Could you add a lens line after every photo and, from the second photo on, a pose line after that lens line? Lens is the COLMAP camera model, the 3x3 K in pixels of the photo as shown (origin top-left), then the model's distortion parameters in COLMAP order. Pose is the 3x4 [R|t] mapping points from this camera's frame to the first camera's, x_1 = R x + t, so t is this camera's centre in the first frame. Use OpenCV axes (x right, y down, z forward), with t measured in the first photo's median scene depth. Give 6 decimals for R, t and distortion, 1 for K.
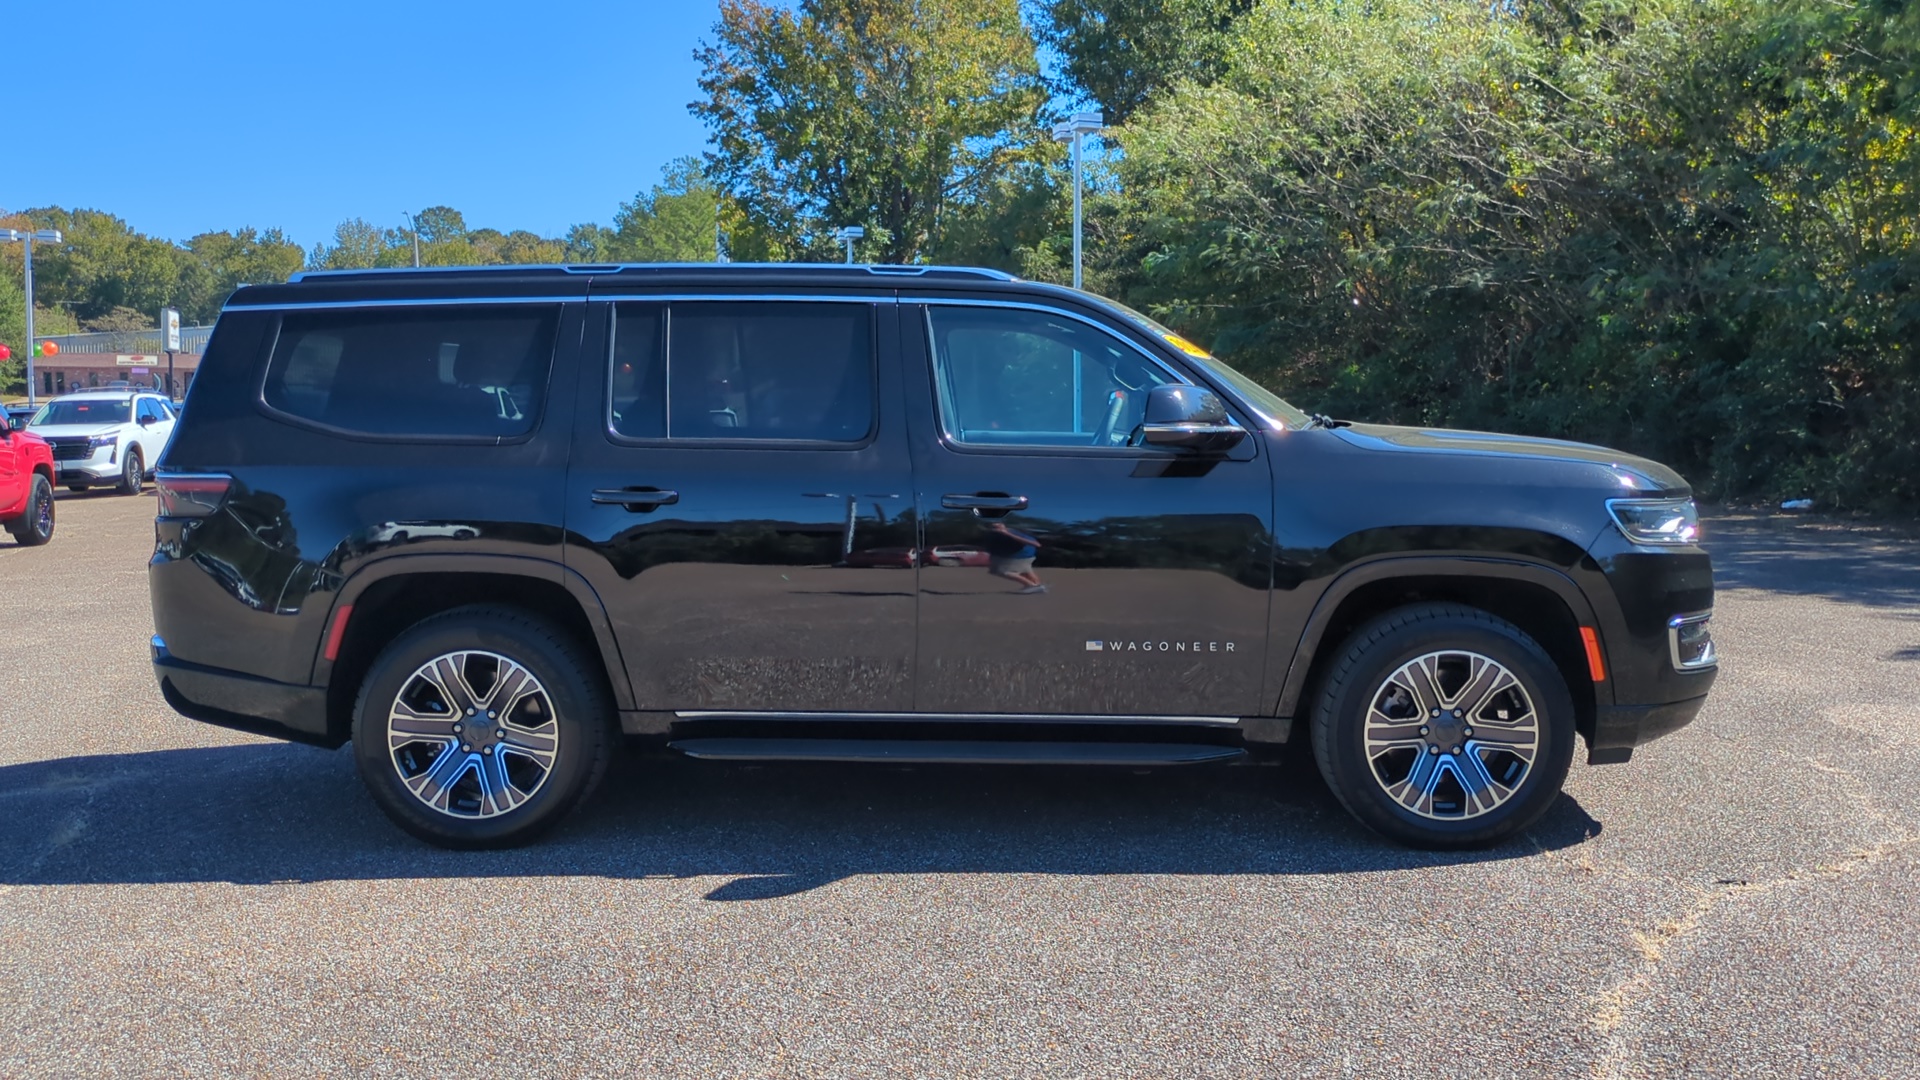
lens RADIAL K [[1638.8, 0, 960.0], [0, 1638.8, 540.0], [0, 0, 1]] dist [0.008940, 0.003028]
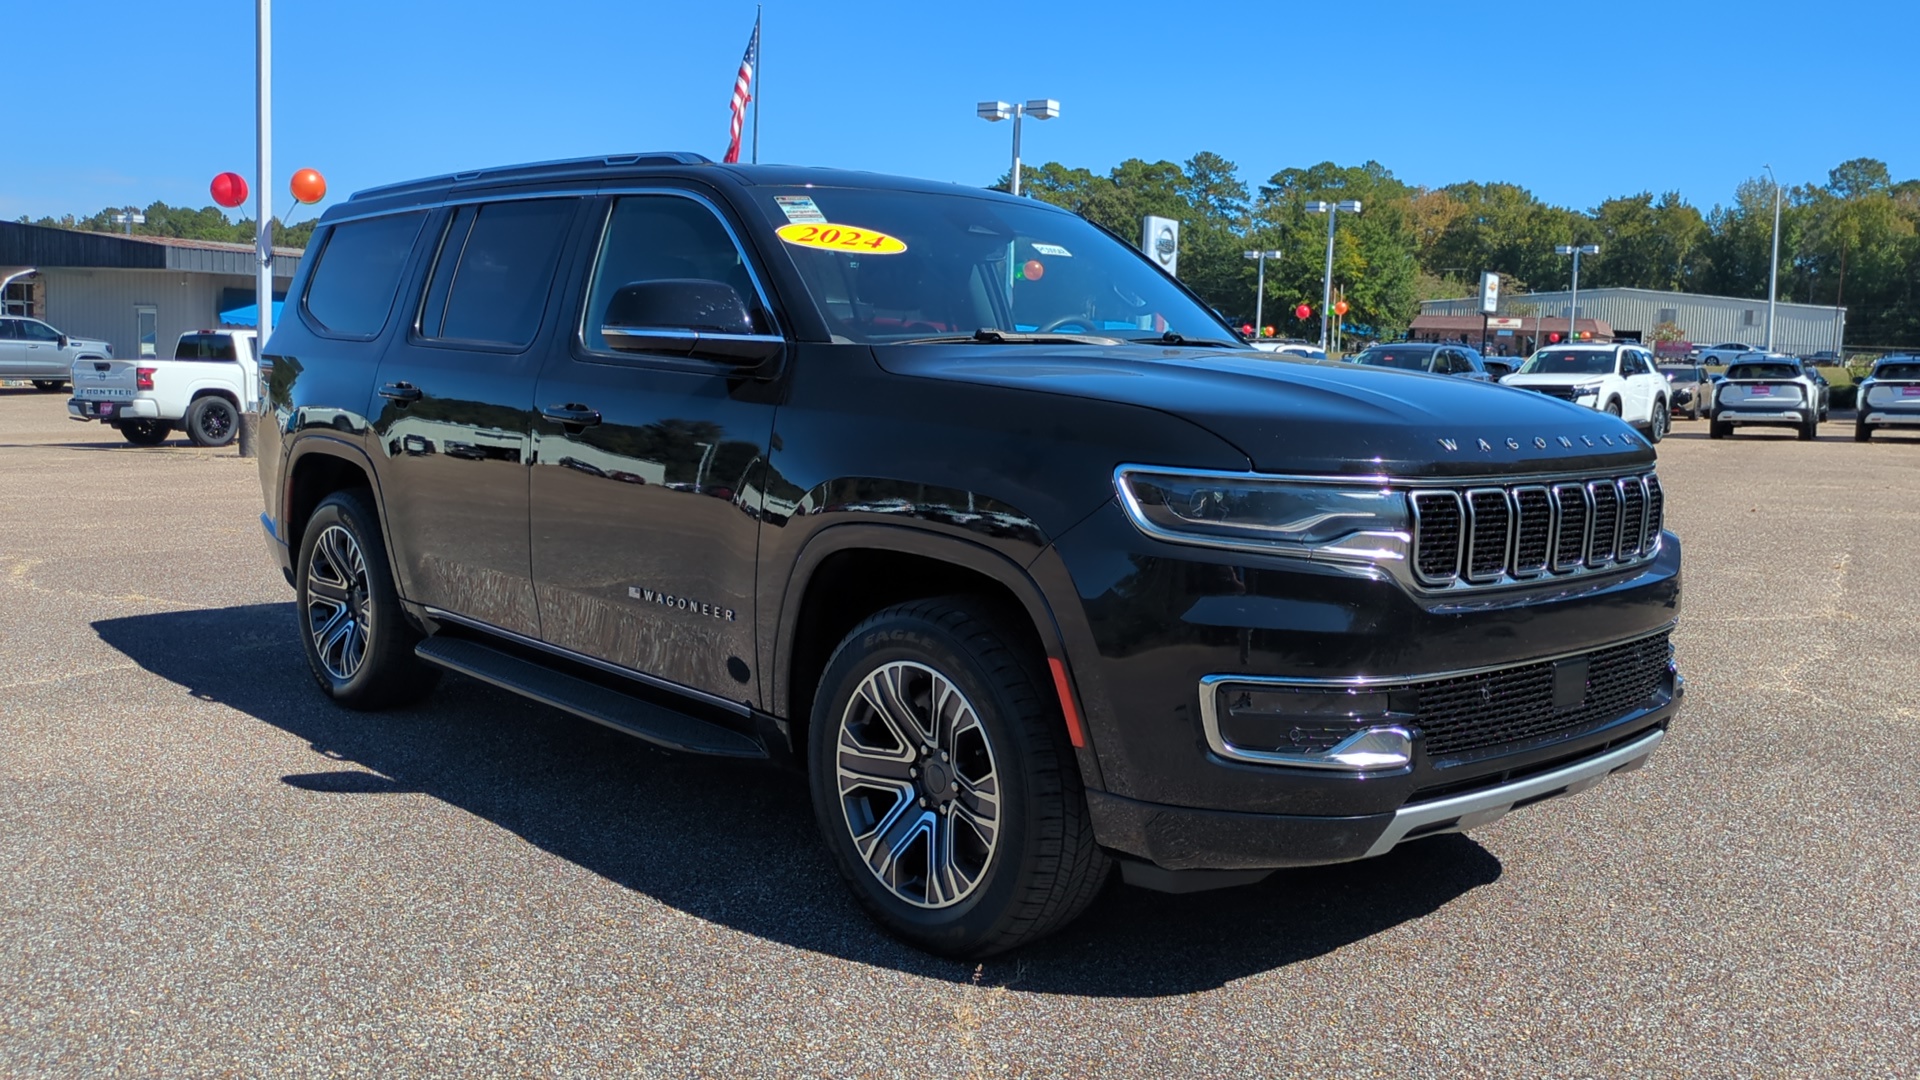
lens RADIAL K [[1638.8, 0, 960.0], [0, 1638.8, 540.0], [0, 0, 1]] dist [0.008940, 0.003028]
pose [[0.704768, 0.101858, -0.702087, 0.789016], [-0.086945, 0.994580, 0.057016, -0.025078], [0.704090, 0.020860, 0.709804, 0.516855]]
